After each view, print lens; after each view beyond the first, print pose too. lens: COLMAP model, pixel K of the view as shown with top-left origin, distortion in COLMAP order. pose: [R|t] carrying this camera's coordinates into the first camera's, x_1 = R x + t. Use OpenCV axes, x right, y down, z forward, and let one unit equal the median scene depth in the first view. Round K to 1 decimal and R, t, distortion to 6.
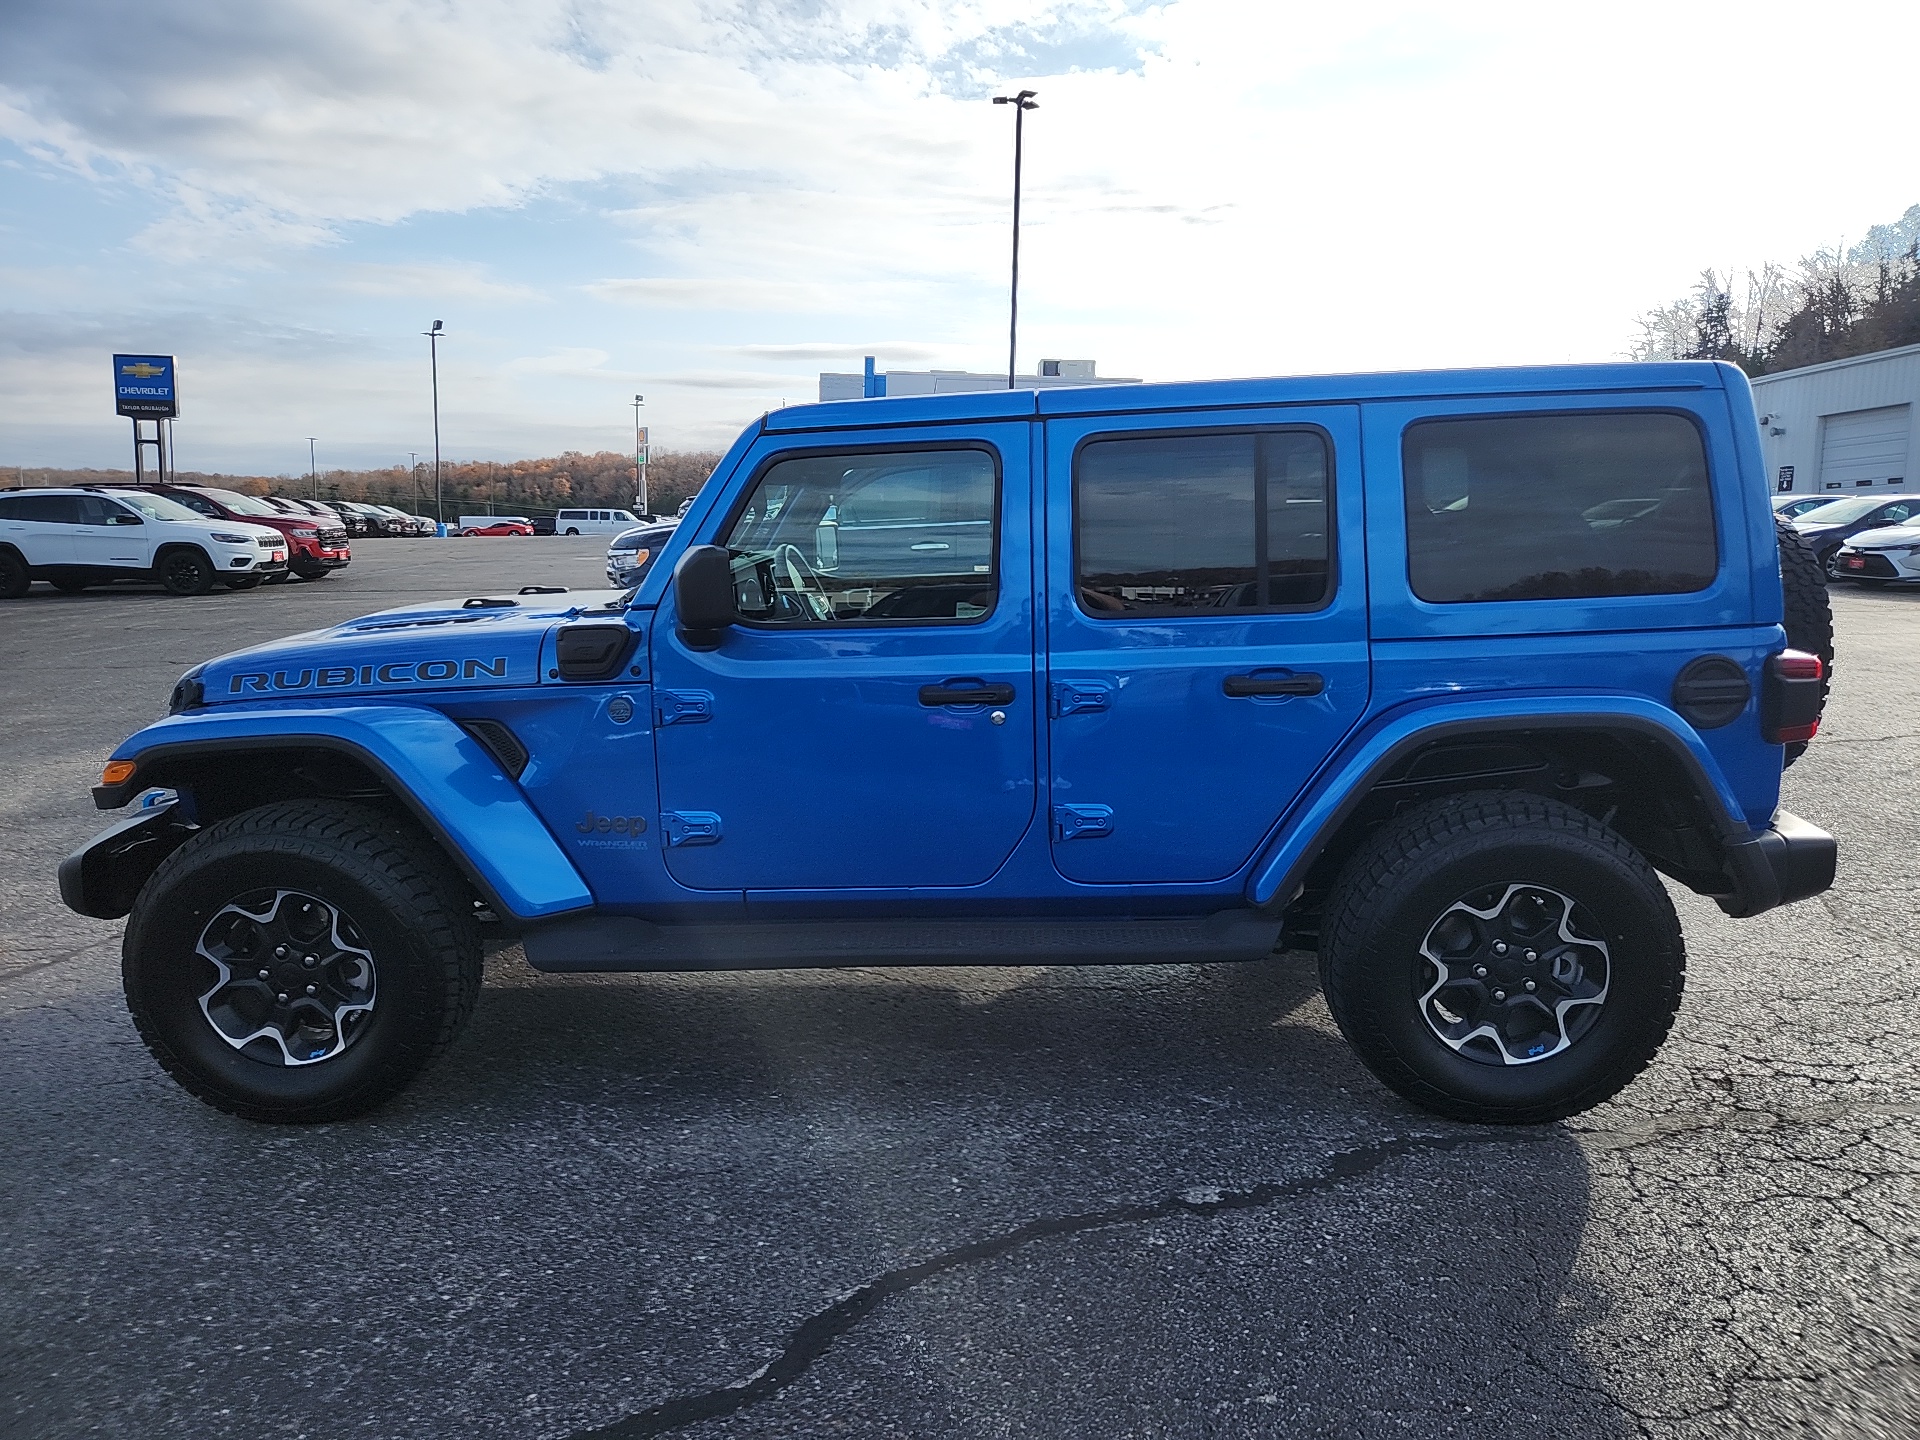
lens RADIAL K [[1277.9, 0, 934.0], [0, 1277.9, 706.0], [0, 0, 1]] dist [0.041743, -0.030803]
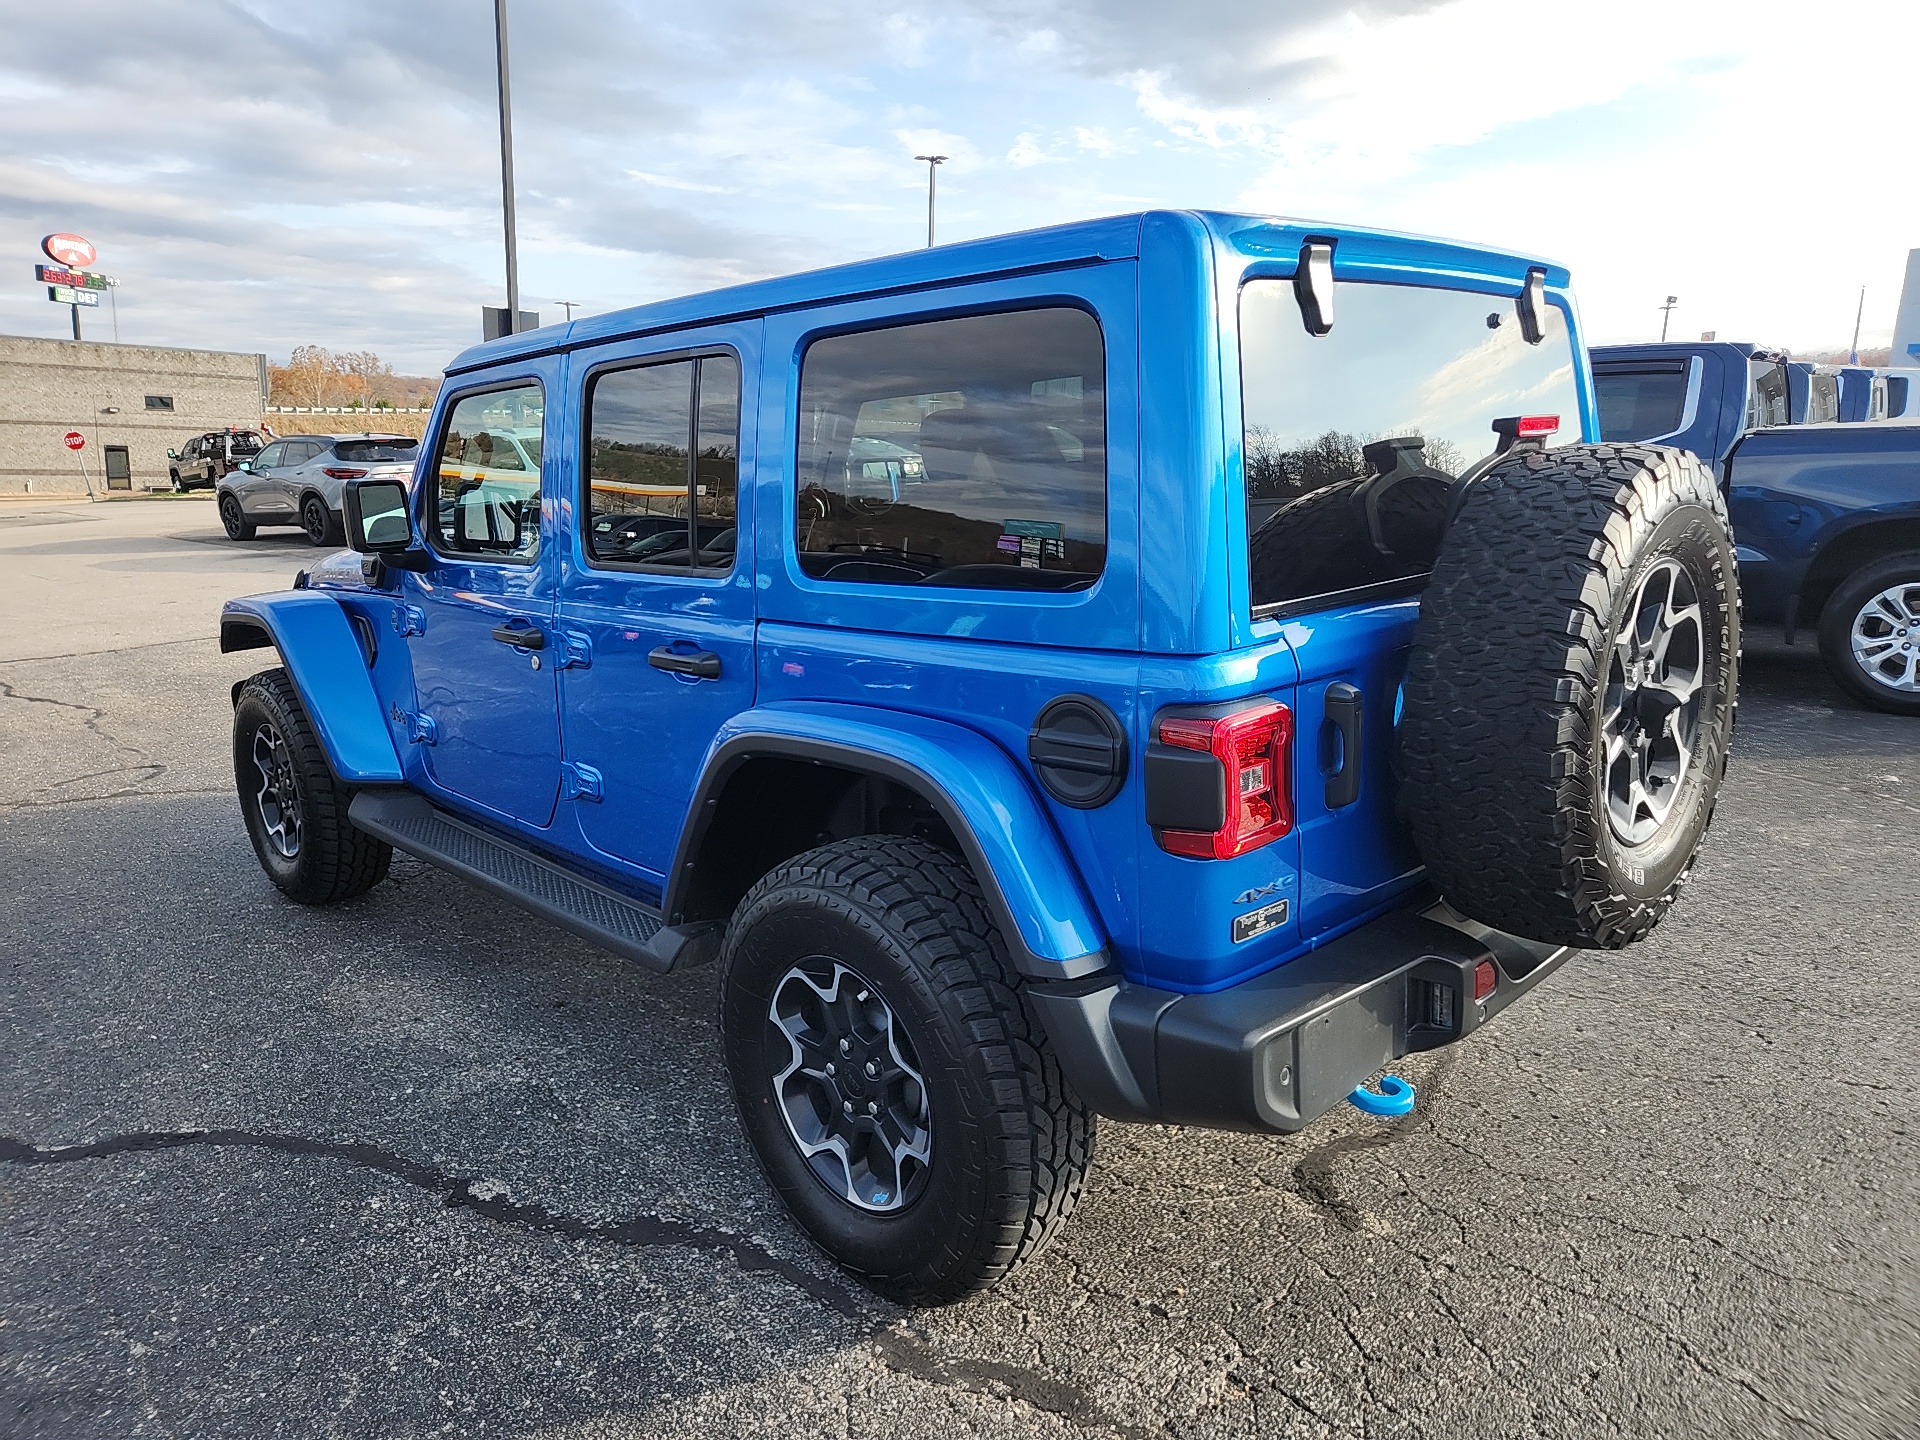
lens RADIAL K [[1277.9, 0, 932.1], [0, 1277.9, 699.9], [0, 0, 1]] dist [0.041743, -0.030803]
pose [[0.737179, 0.137585, -0.661542, 0.940542], [-0.106735, 0.990469, 0.087056, -0.080194], [0.667214, 0.006434, 0.744838, 0.478411]]
